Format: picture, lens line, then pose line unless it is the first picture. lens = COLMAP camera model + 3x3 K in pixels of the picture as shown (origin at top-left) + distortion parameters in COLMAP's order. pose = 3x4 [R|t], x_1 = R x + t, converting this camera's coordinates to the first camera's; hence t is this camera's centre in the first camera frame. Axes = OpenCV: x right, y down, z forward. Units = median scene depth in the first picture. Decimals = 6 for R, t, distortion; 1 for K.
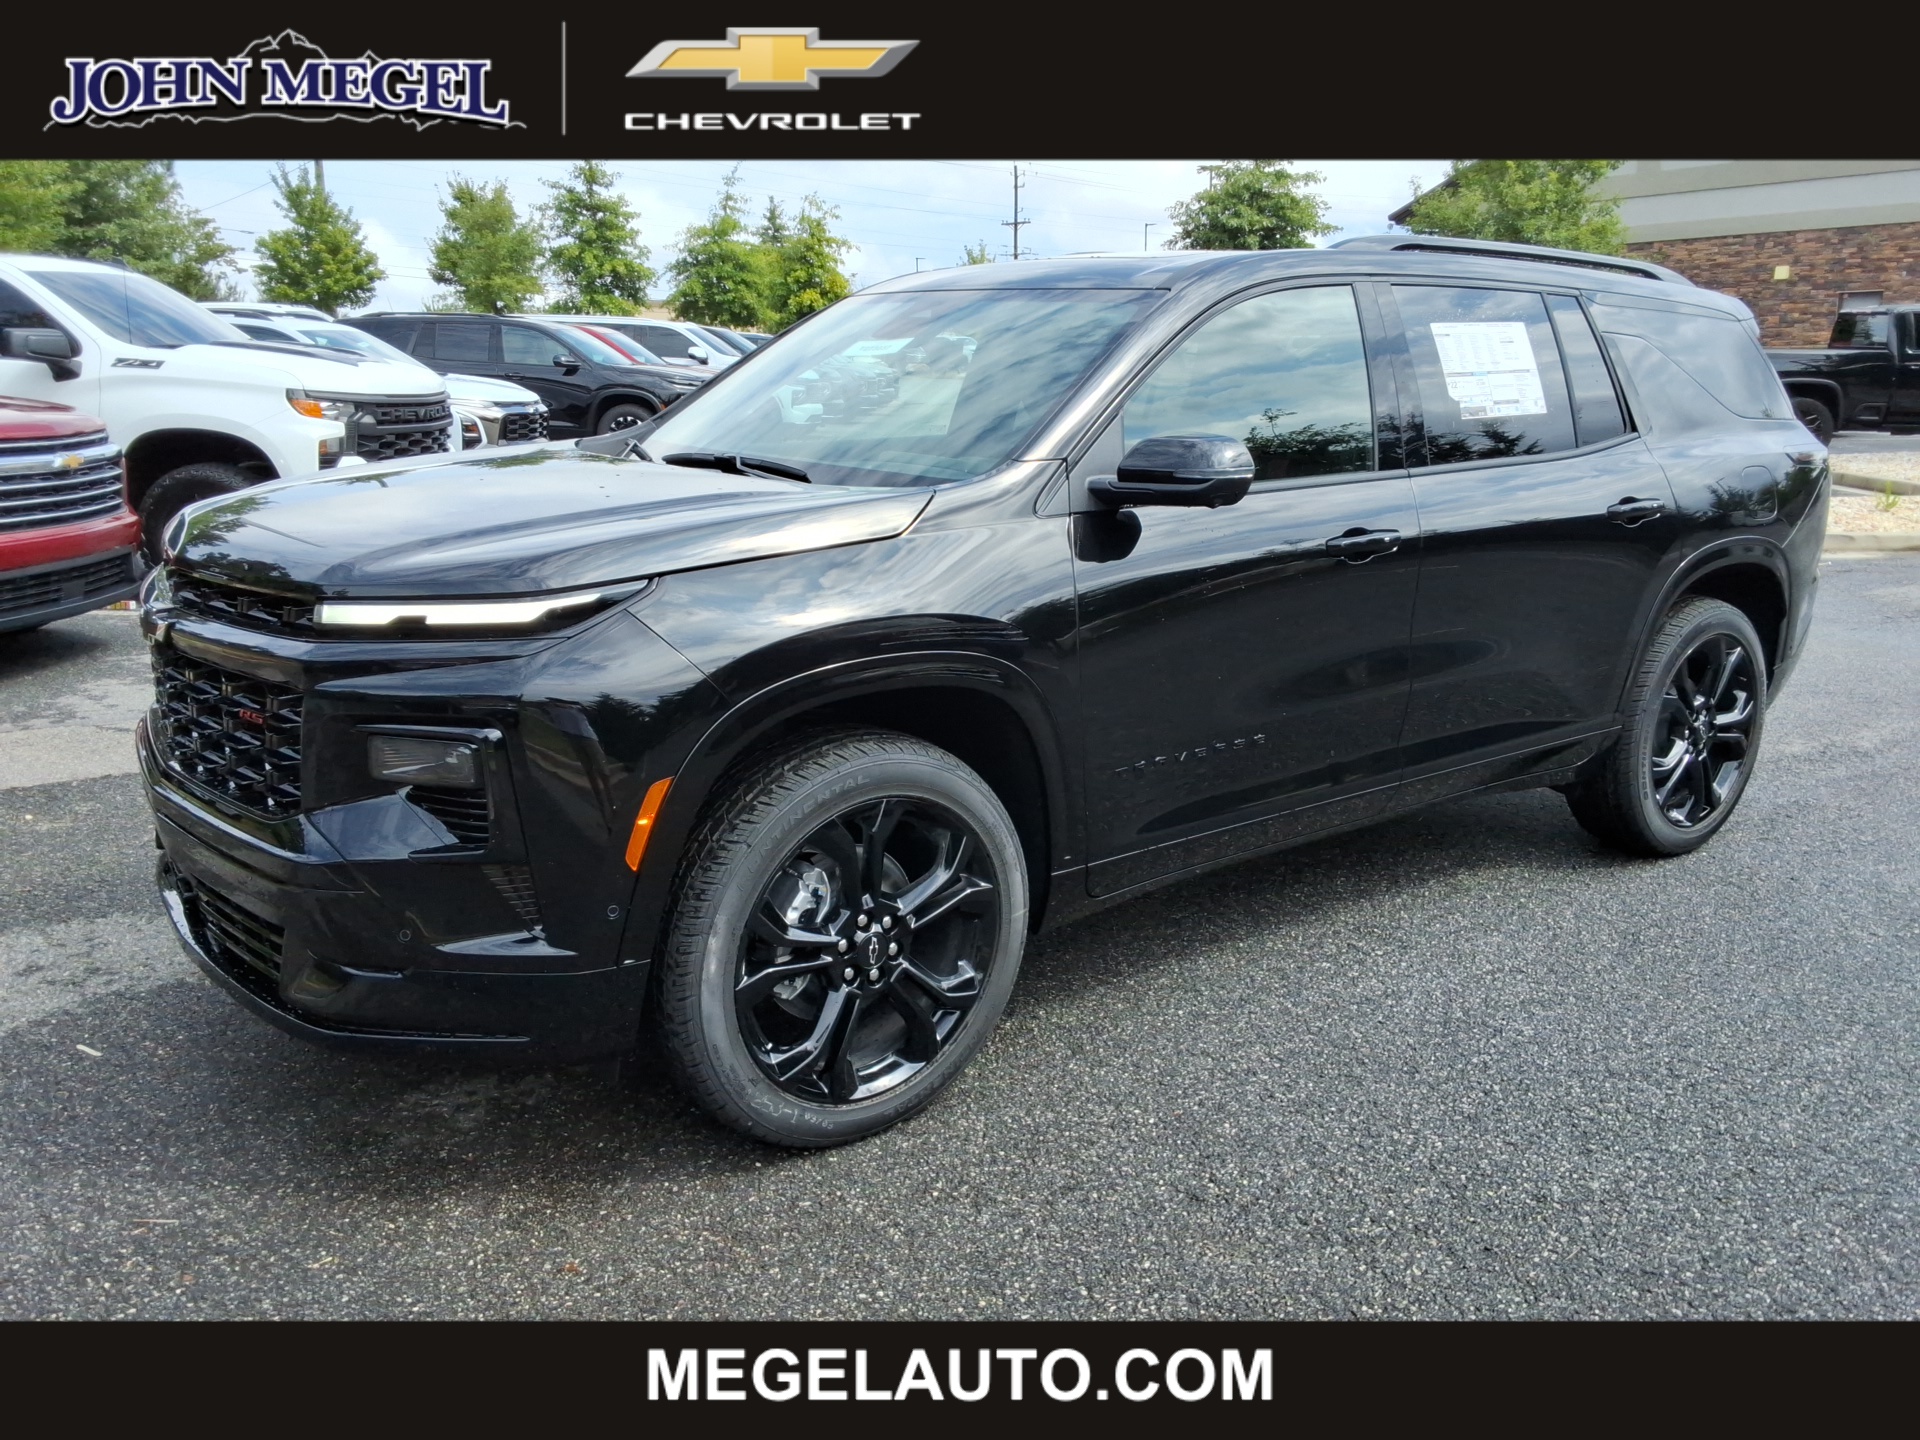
lens RADIAL K [[1549.0, 0, 985.9], [0, 1549.0, 712.4], [0, 0, 1]] dist [0.116453, -0.190836]
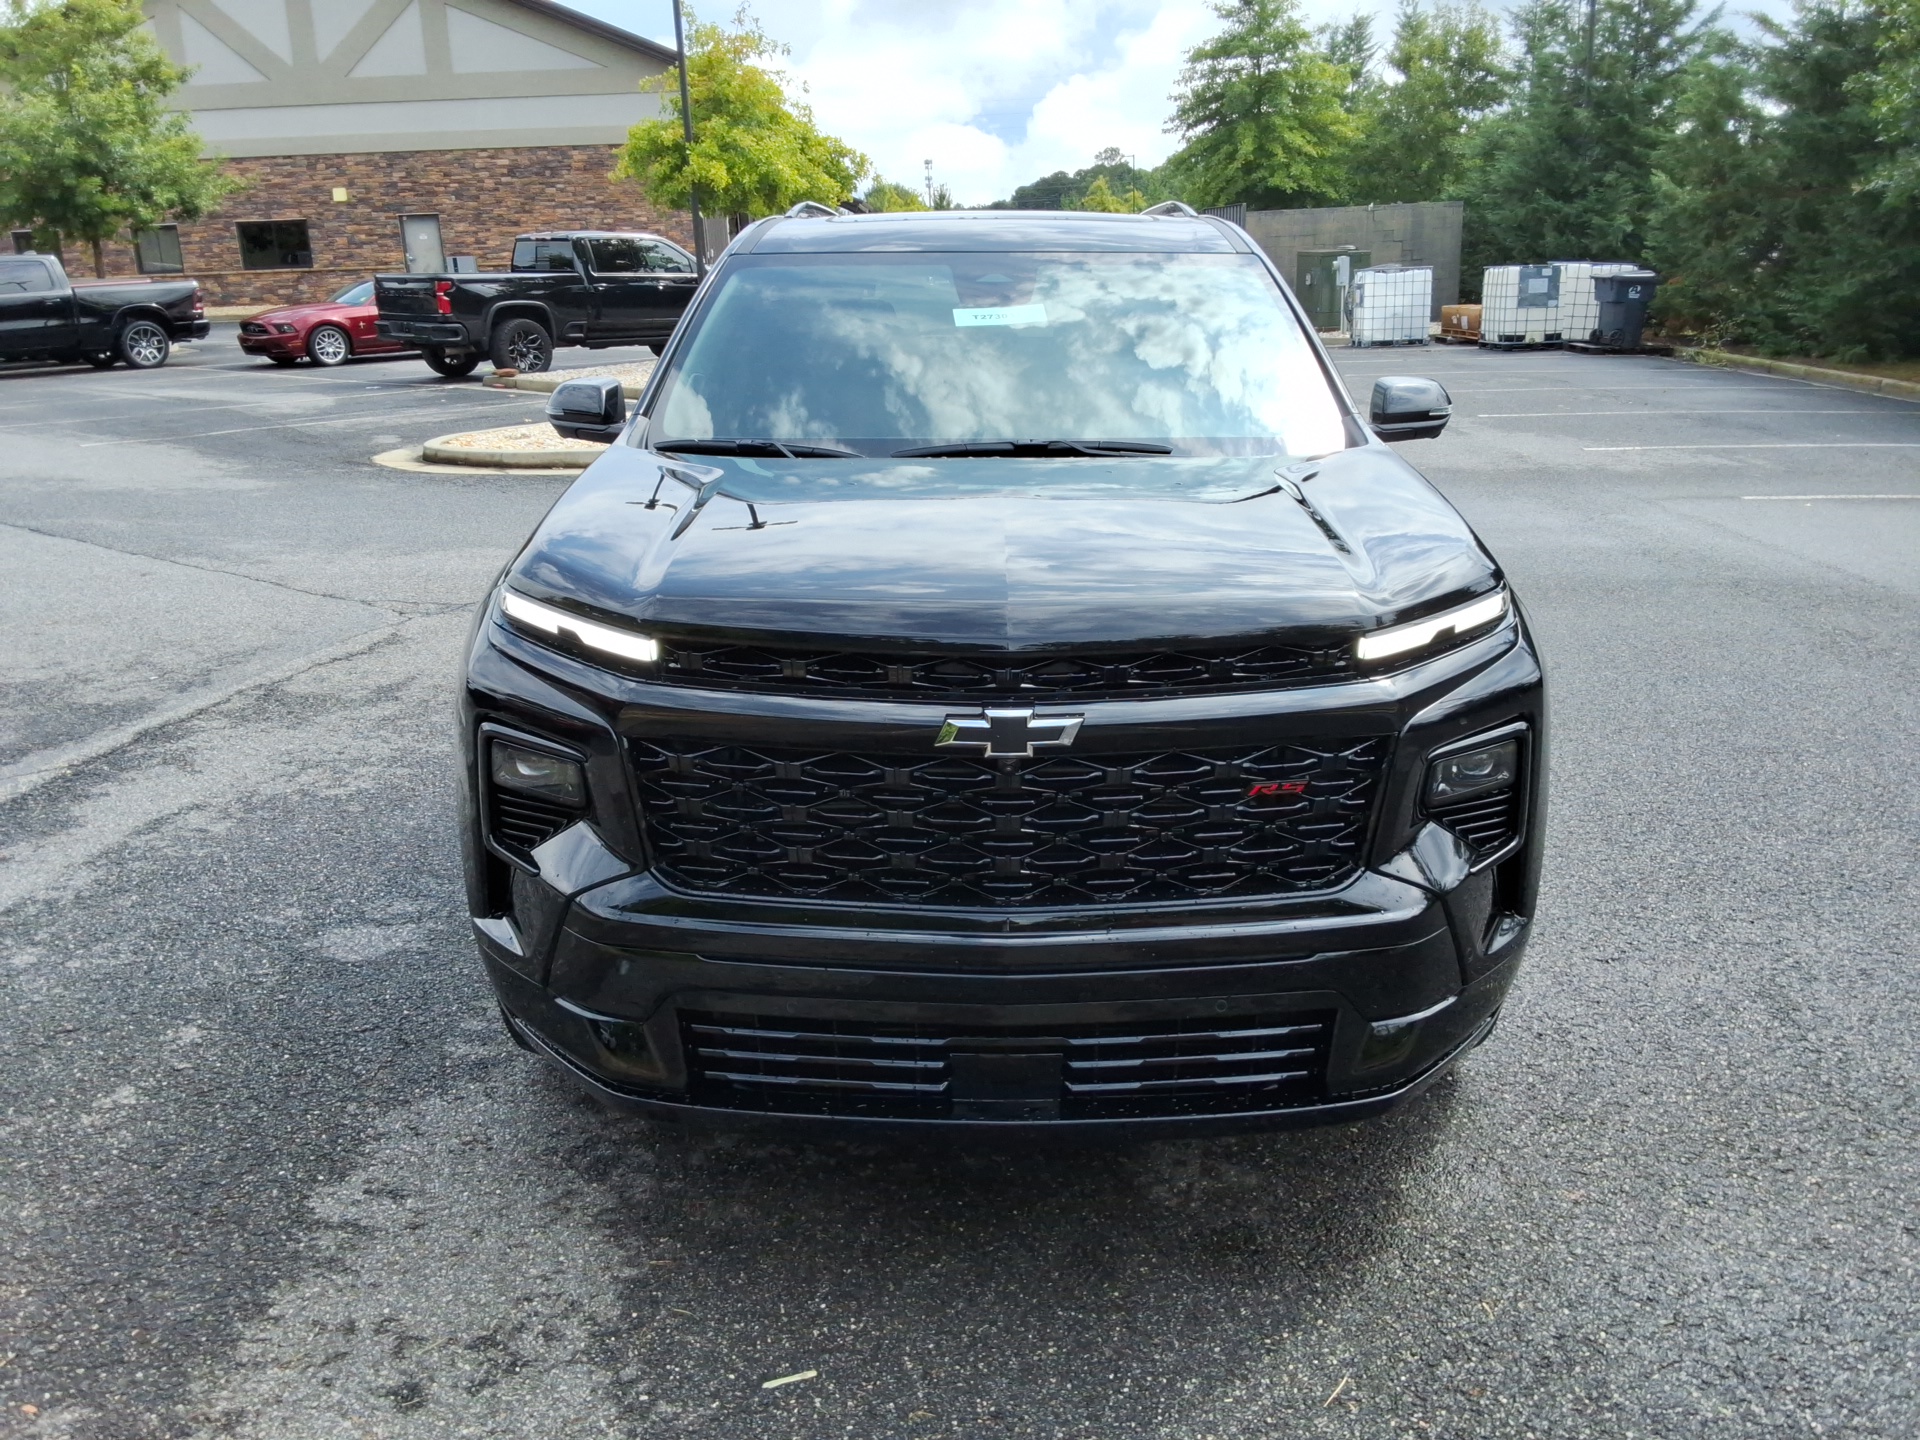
lens RADIAL K [[1520.6, 0, 1012.5], [0, 1520.6, 716.9], [0, 0, 1]] dist [0.085740, -0.131190]
pose [[0.609083, -0.234720, 0.757578, -0.356283], [0.190735, 0.970520, 0.147347, -0.056187], [-0.769830, 0.054750, 0.635897, 0.177836]]
